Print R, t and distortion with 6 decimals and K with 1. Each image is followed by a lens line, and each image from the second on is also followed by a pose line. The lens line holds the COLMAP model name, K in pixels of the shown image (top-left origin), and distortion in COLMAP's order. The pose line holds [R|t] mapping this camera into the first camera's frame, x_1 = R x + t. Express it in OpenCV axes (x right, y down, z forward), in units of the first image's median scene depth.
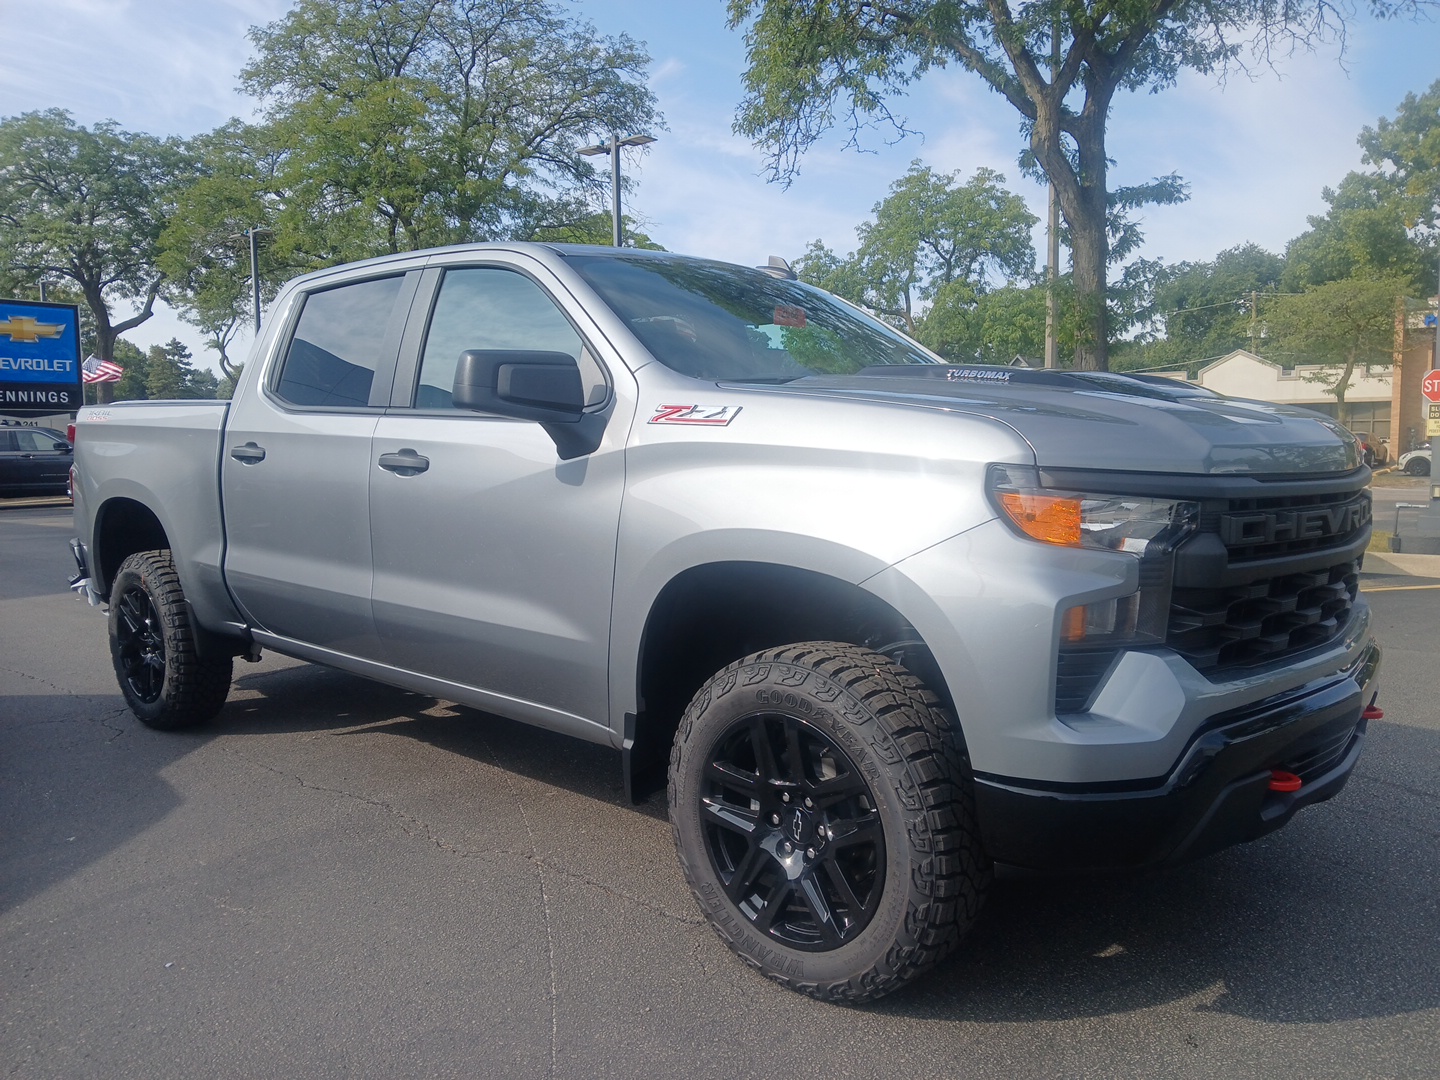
lens RADIAL K [[1078.9, 0, 721.8], [0, 1078.9, 545.8], [0, 0, 1]] dist [0.042666, -0.087734]
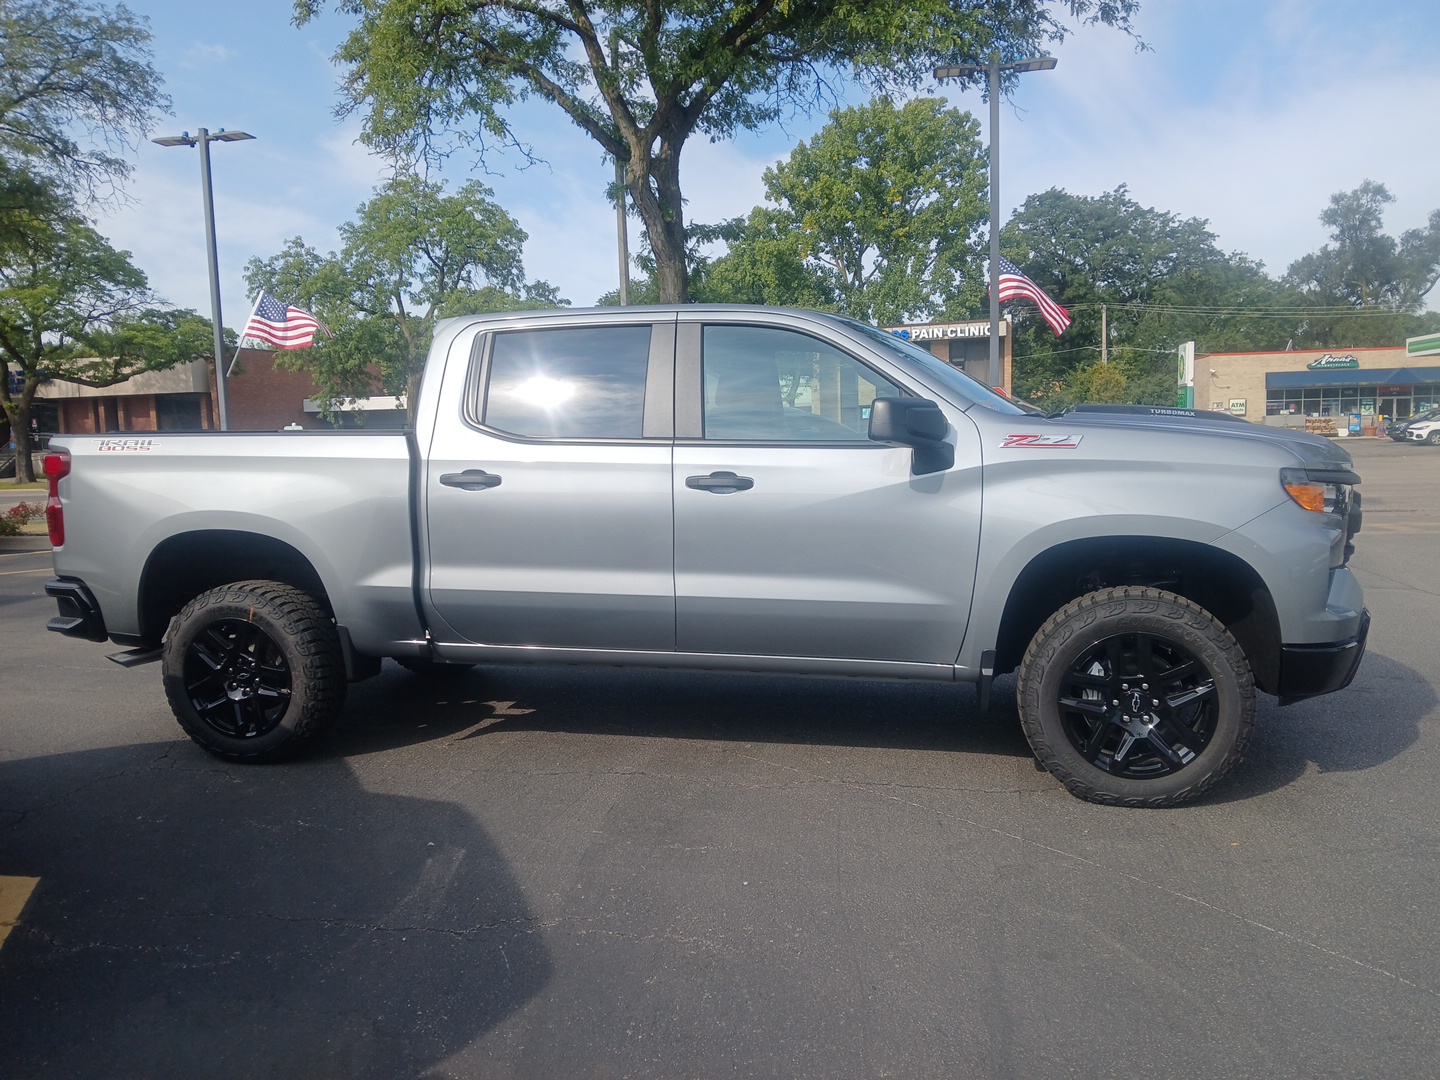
lens RADIAL K [[1068.5, 0, 711.6], [0, 1068.5, 539.9], [0, 0, 1]] dist [0.088274, -0.153047]
pose [[0.887720, -0.060541, 0.456385, -0.155958], [0.064216, 0.997908, 0.007468, -0.003710], [-0.455882, 0.022678, 0.889751, -0.015833]]
